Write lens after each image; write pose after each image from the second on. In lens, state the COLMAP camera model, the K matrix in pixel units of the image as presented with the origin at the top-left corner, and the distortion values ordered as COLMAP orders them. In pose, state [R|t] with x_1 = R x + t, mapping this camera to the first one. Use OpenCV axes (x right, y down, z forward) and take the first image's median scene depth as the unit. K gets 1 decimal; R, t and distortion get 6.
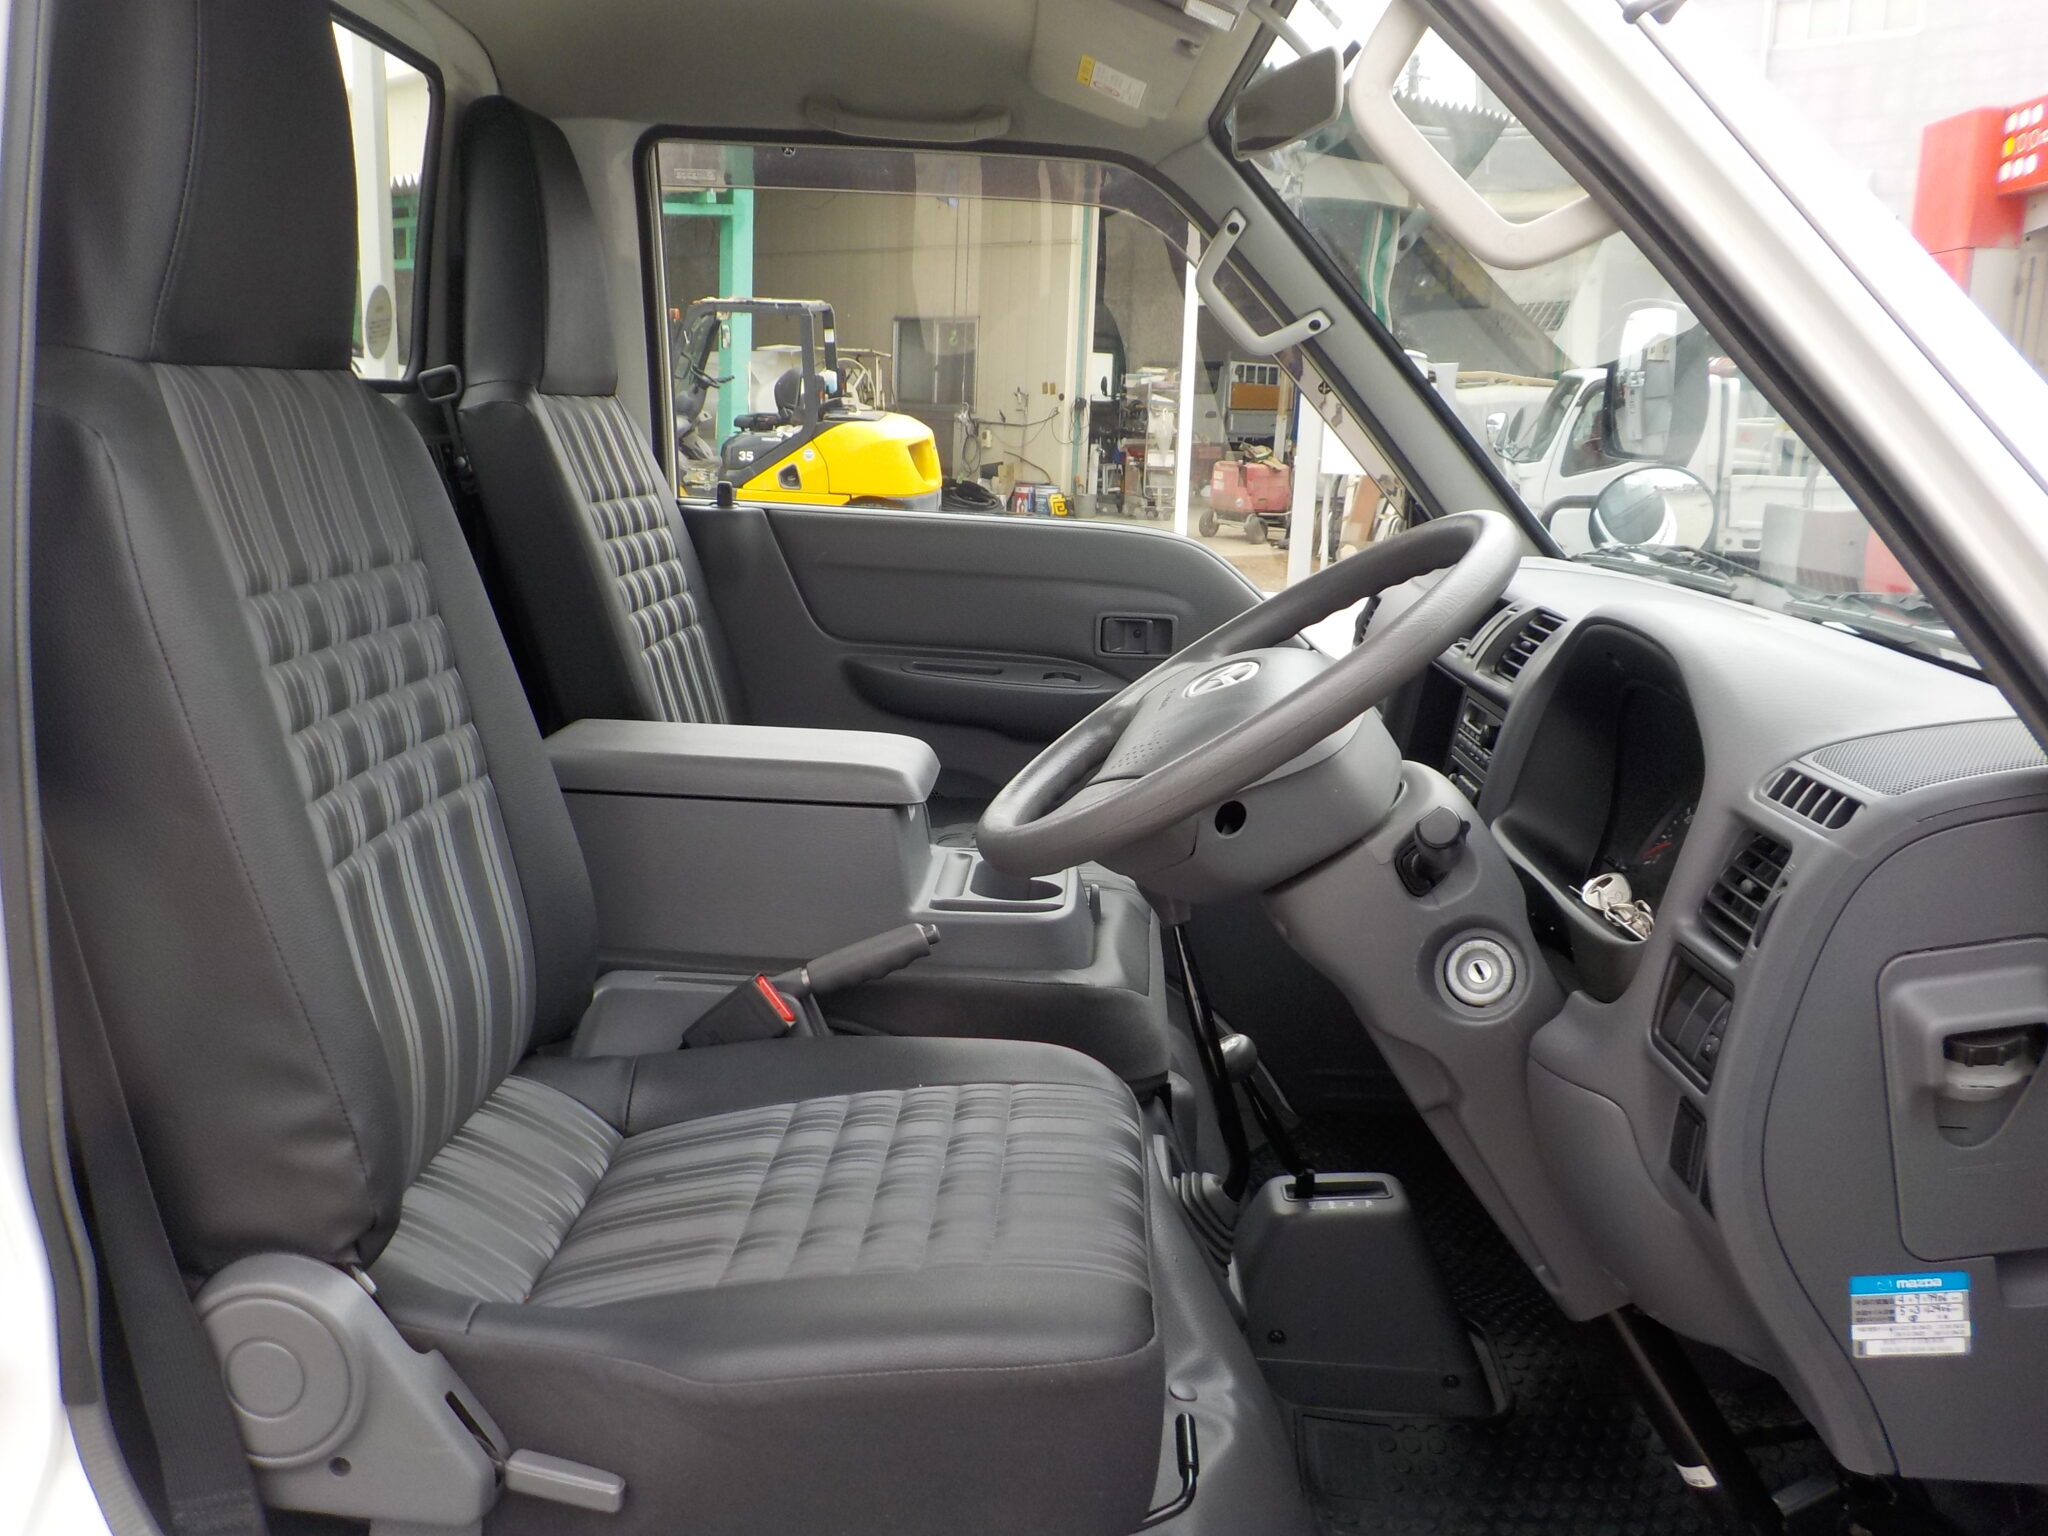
lens RADIAL K [[1888.8, 0, 1024.0], [0, 1888.8, 768.0], [0, 0, 1]] dist [-0.001253, 0.002082]
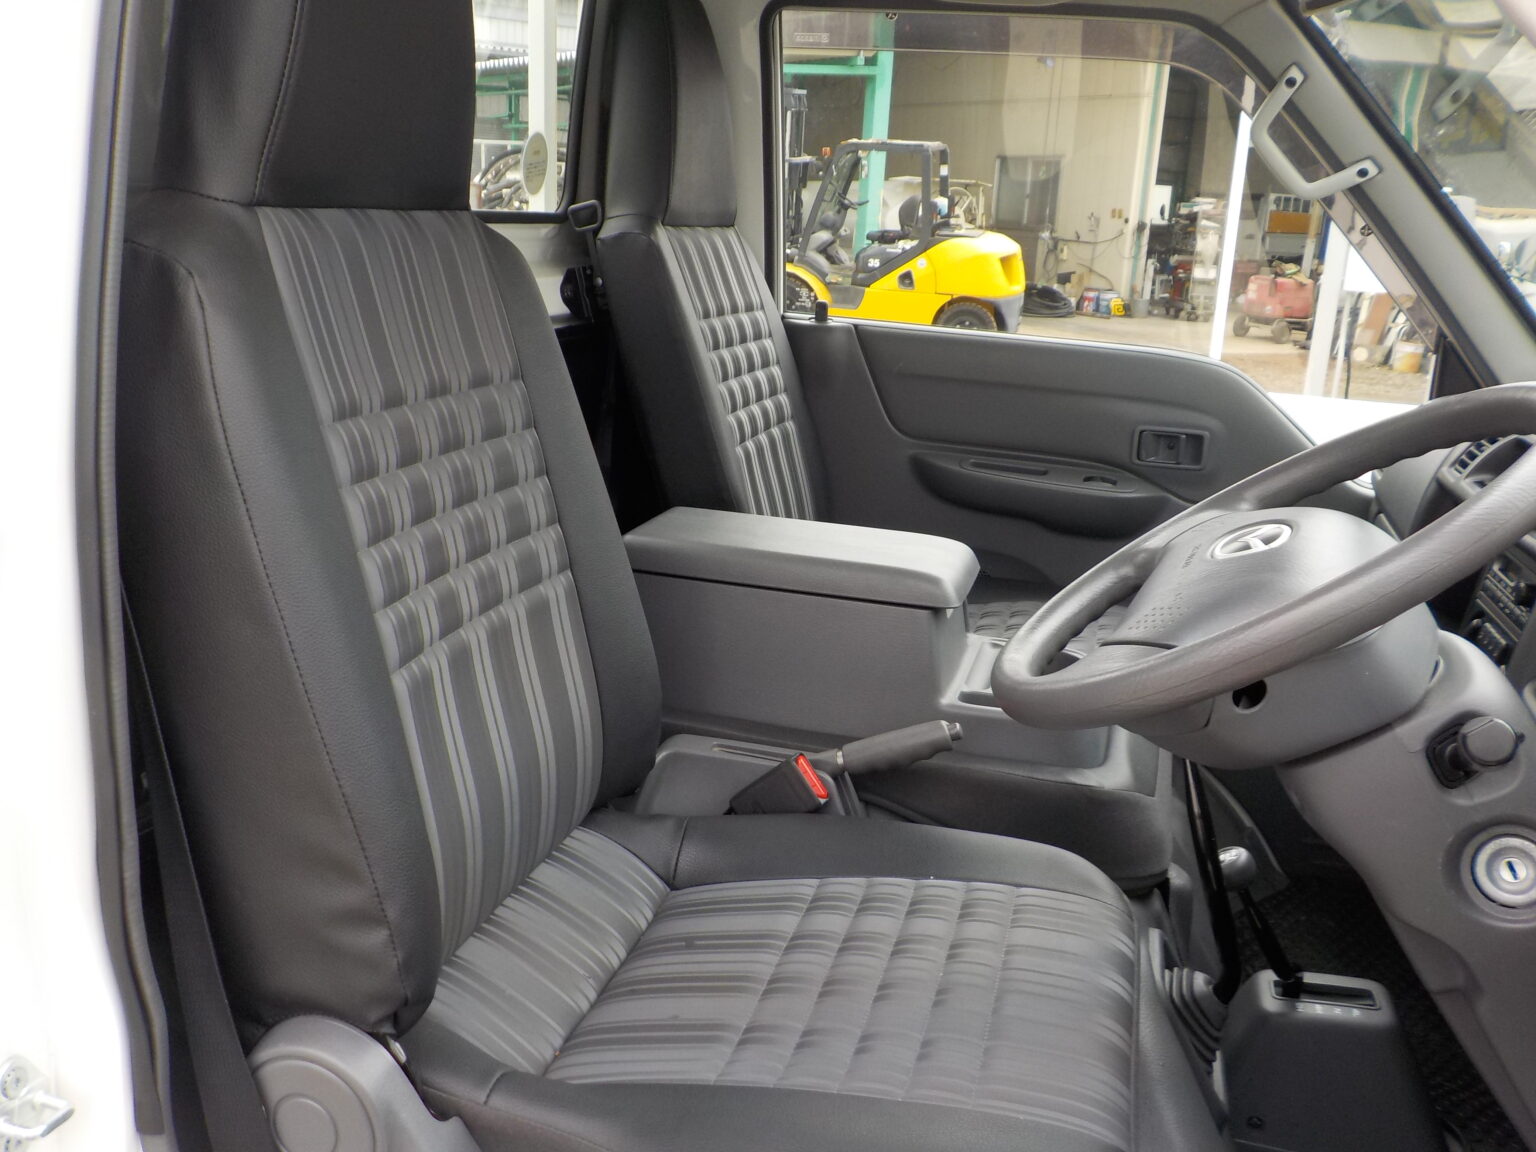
lens RADIAL K [[1439.8, 0, 760.1], [0, 1439.8, 569.9], [0, 0, 1]] dist [0.021494, 0.005207]
pose [[0.975197, 0.070020, -0.209970, 0.010112], [-0.060342, 0.996814, 0.052154, -0.043181], [0.212953, -0.038191, 0.976316, 0.153873]]
